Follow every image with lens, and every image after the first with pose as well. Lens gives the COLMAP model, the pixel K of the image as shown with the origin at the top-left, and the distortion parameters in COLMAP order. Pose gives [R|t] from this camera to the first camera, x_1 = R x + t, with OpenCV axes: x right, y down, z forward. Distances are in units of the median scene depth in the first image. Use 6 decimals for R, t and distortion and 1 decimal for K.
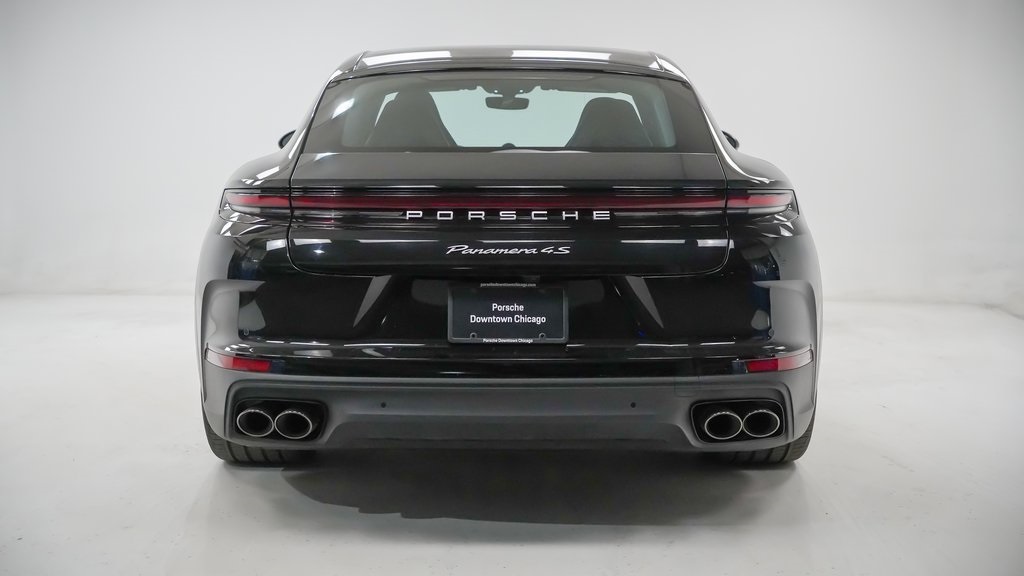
lens RADIAL K [[1237.8, 0, 511.7], [0, 1237.8, 288.2], [0, 0, 1]] dist [-0.124148, 0.000000]
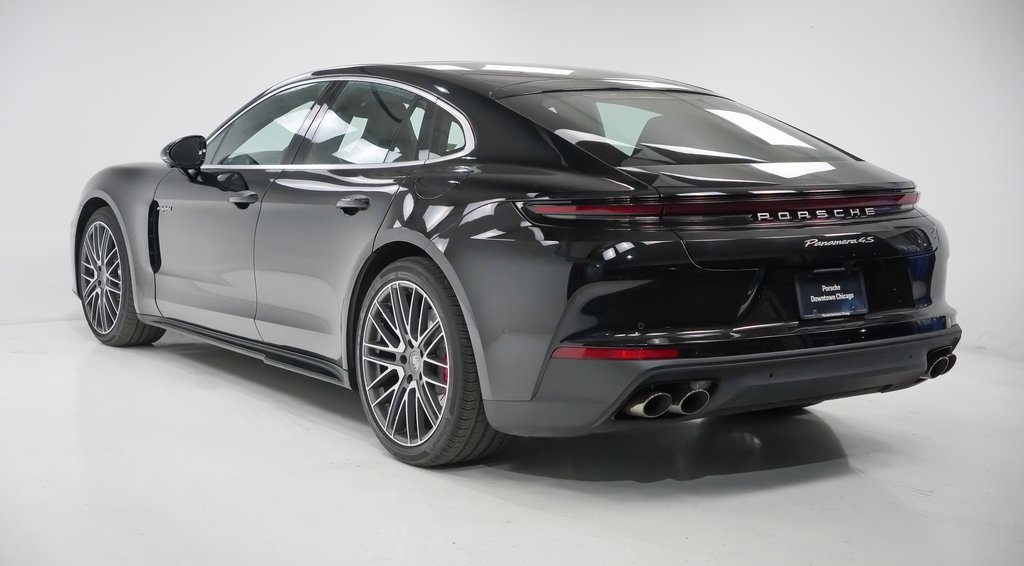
lens RADIAL K [[1538.7, 0, 508.4], [0, 1538.7, 285.5], [0, 0, 1]] dist [0.222976, 0.000000]
pose [[0.818683, -0.053388, 0.571758, -1.151112], [0.069794, 0.997538, -0.006790, 0.000980], [-0.569988, 0.045464, 0.820394, -0.092761]]
